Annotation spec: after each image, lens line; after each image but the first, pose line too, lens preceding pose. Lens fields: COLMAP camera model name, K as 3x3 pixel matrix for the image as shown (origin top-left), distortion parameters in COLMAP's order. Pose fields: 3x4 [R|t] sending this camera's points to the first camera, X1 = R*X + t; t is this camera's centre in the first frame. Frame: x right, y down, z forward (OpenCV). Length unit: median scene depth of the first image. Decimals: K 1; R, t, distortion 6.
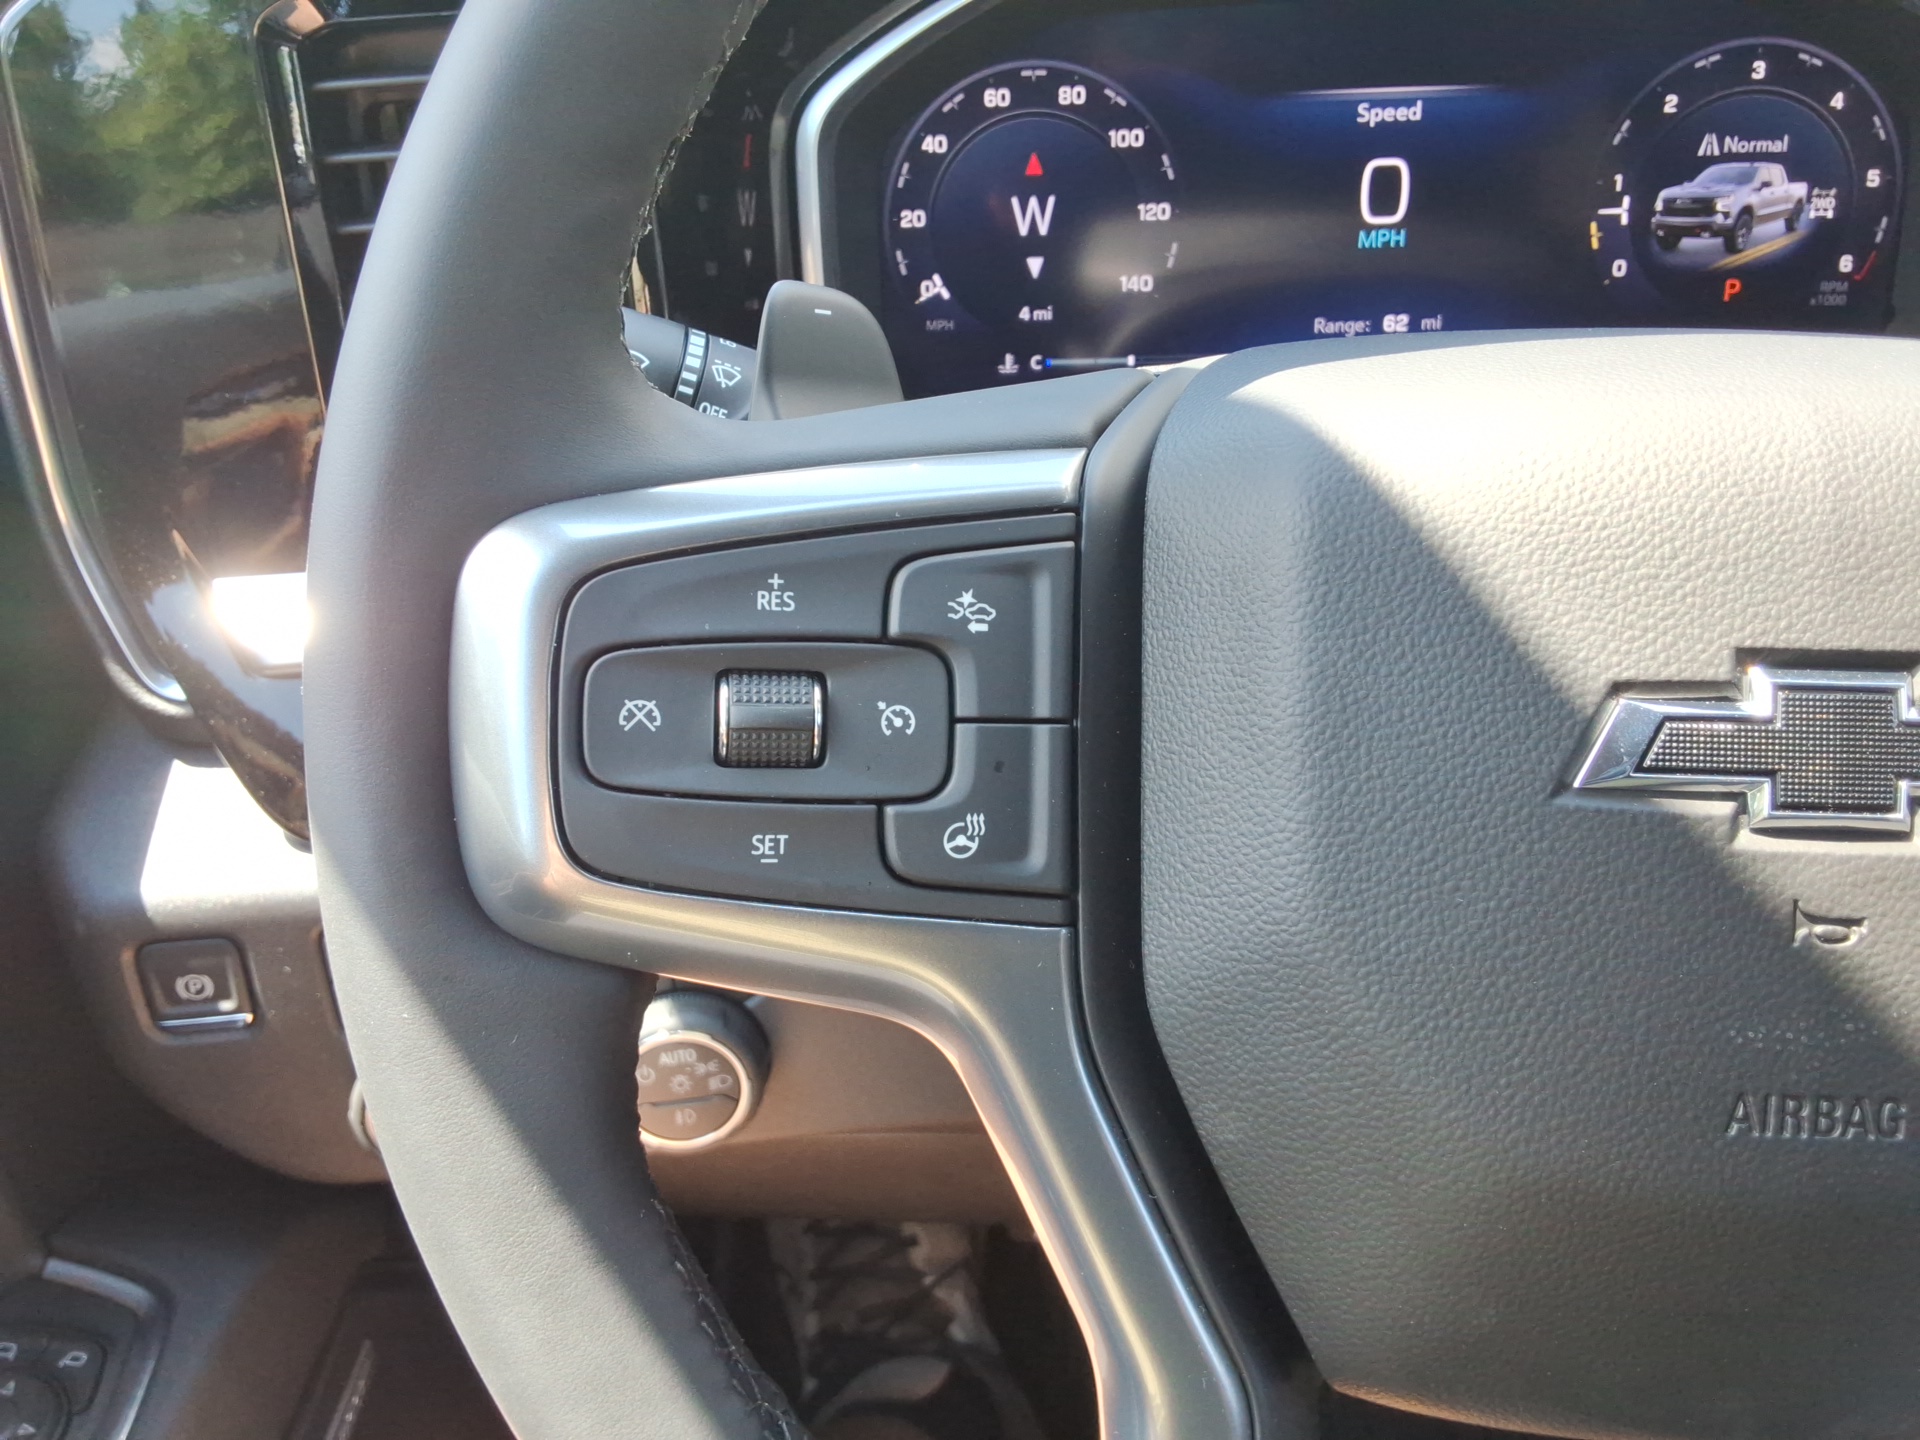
lens RADIAL K [[1560.7, 0, 972.8], [0, 1560.7, 723.0], [0, 0, 1]] dist [0.102682, -0.168862]
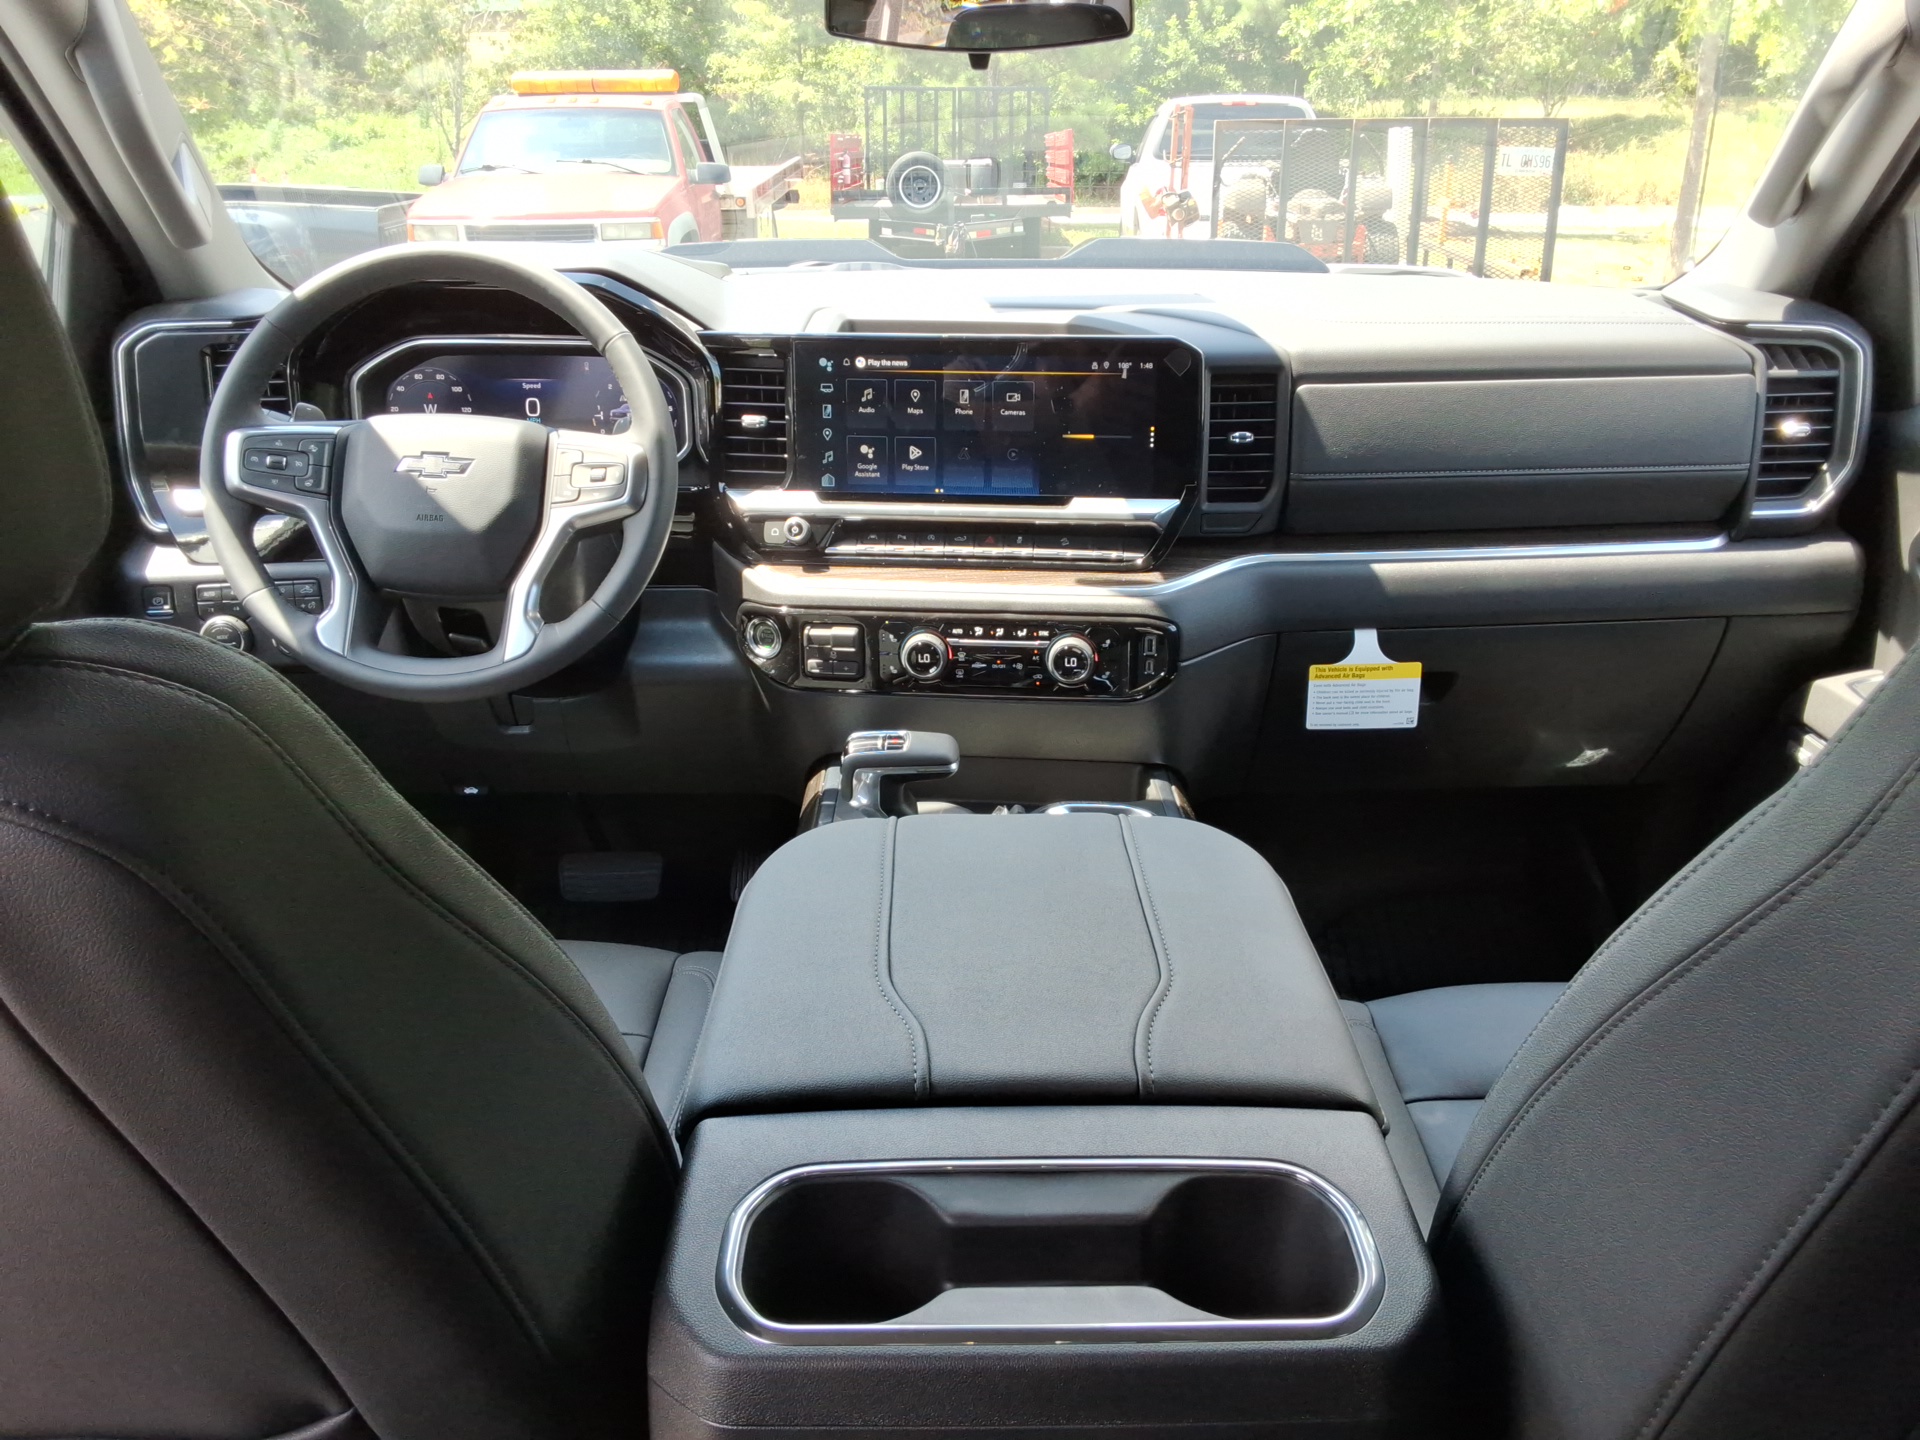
lens RADIAL K [[1533.4, 0, 973.8], [0, 1533.4, 722.2], [0, 0, 1]] dist [0.108962, -0.143970]
pose [[0.997576, 0.017665, 0.067309, 1.045637], [-0.005520, 0.984282, -0.176515, 0.979177], [-0.069370, 0.175716, 0.981994, -2.385539]]
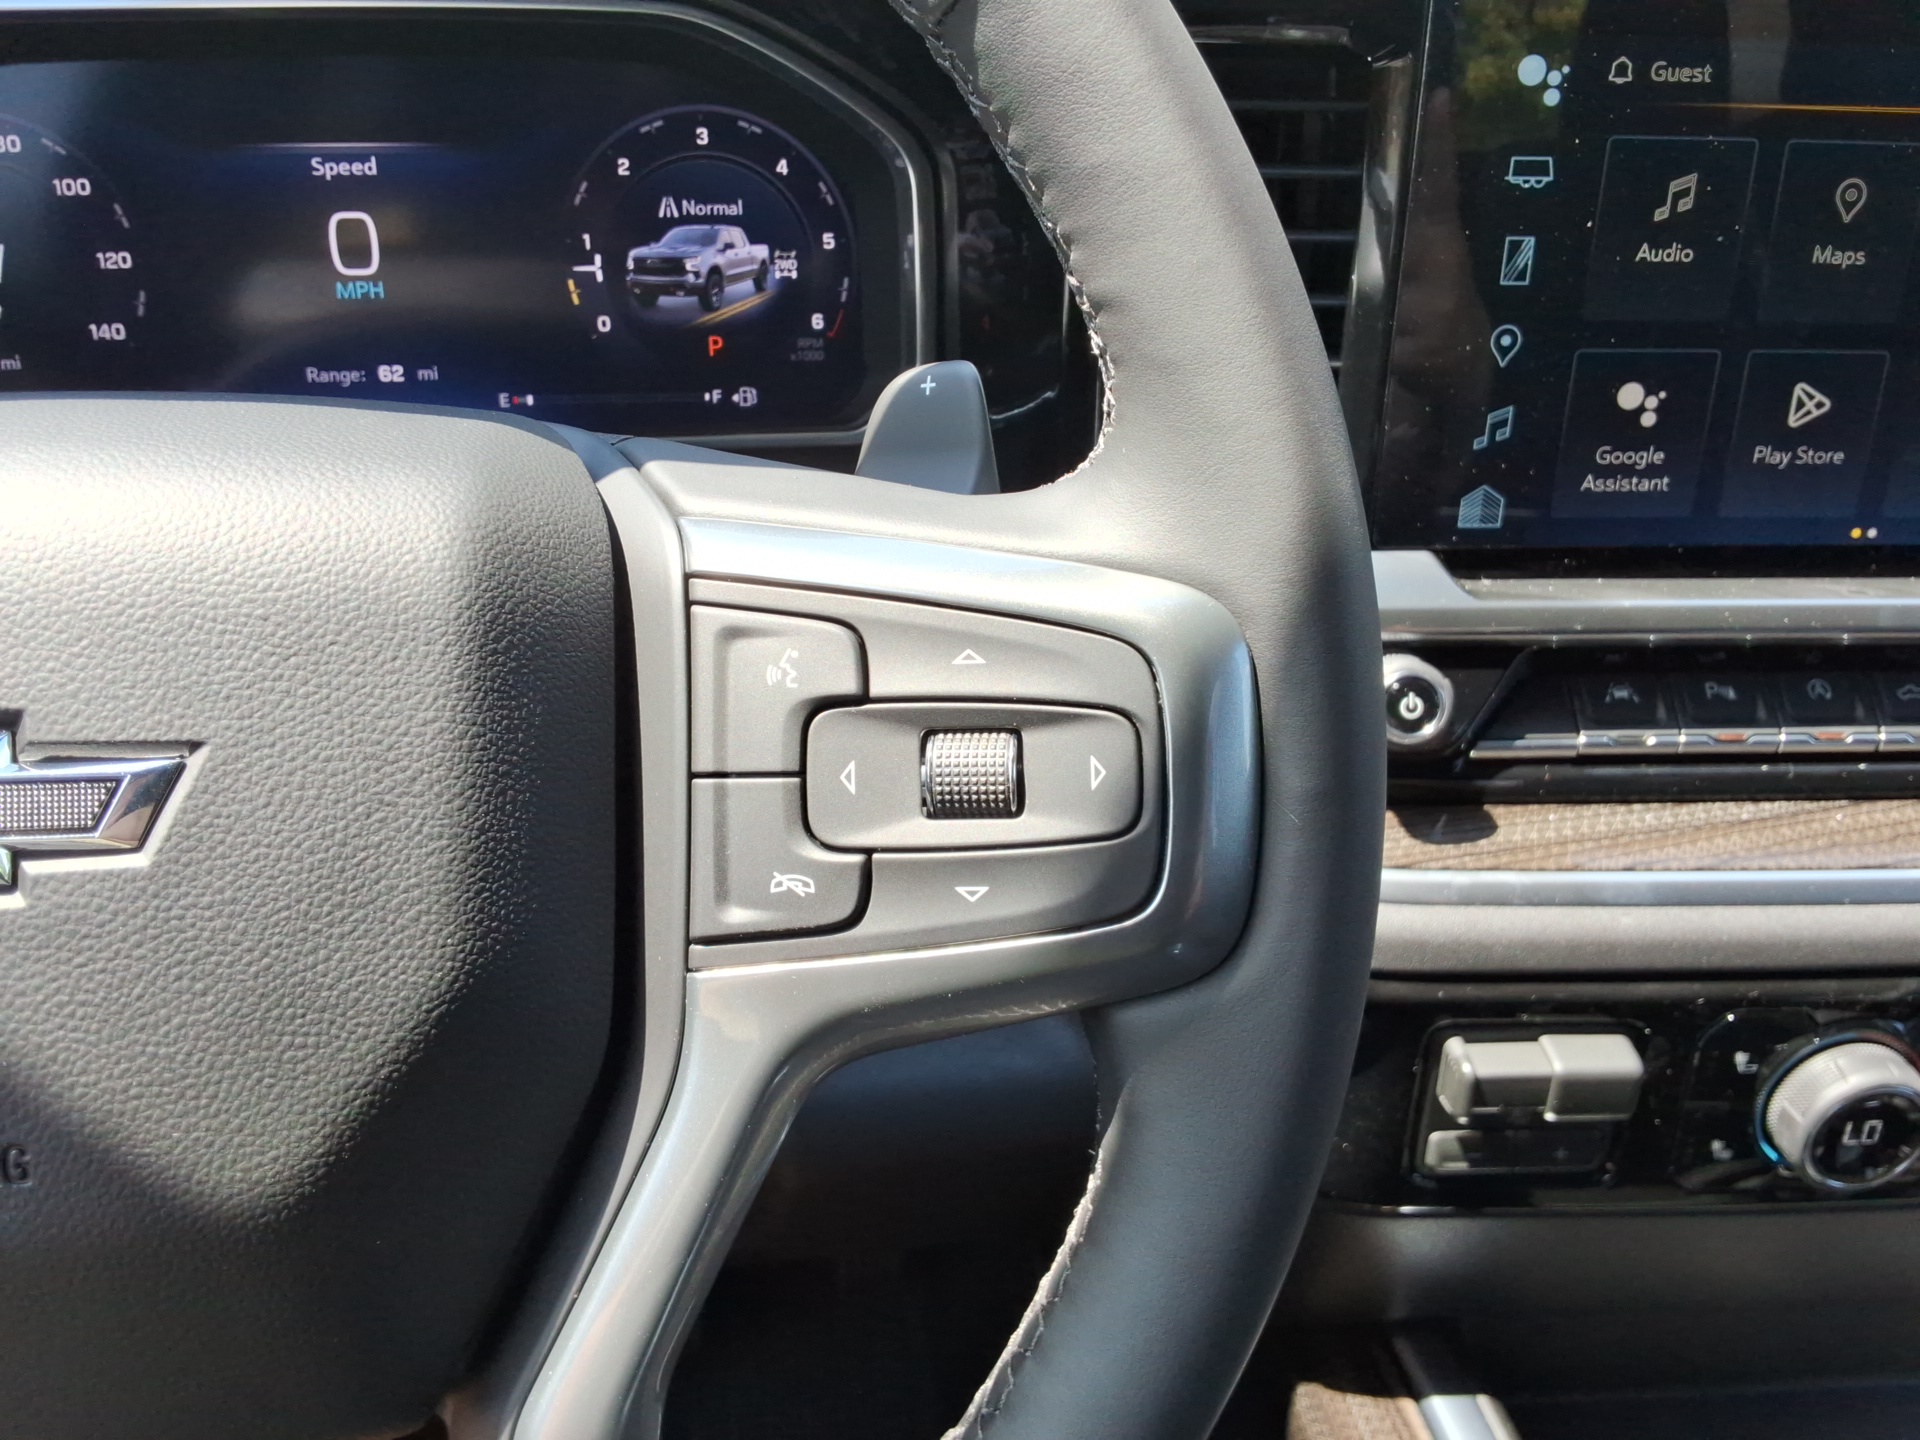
lens RADIAL K [[1546.5, 0, 965.1], [0, 1546.5, 725.5], [0, 0, 1]] dist [0.137619, -0.231391]
pose [[0.975949, -0.051734, 0.211774, 0.423453], [0.056364, 0.998284, -0.015884, 0.007599], [-0.210588, 0.027438, 0.977190, -0.054649]]
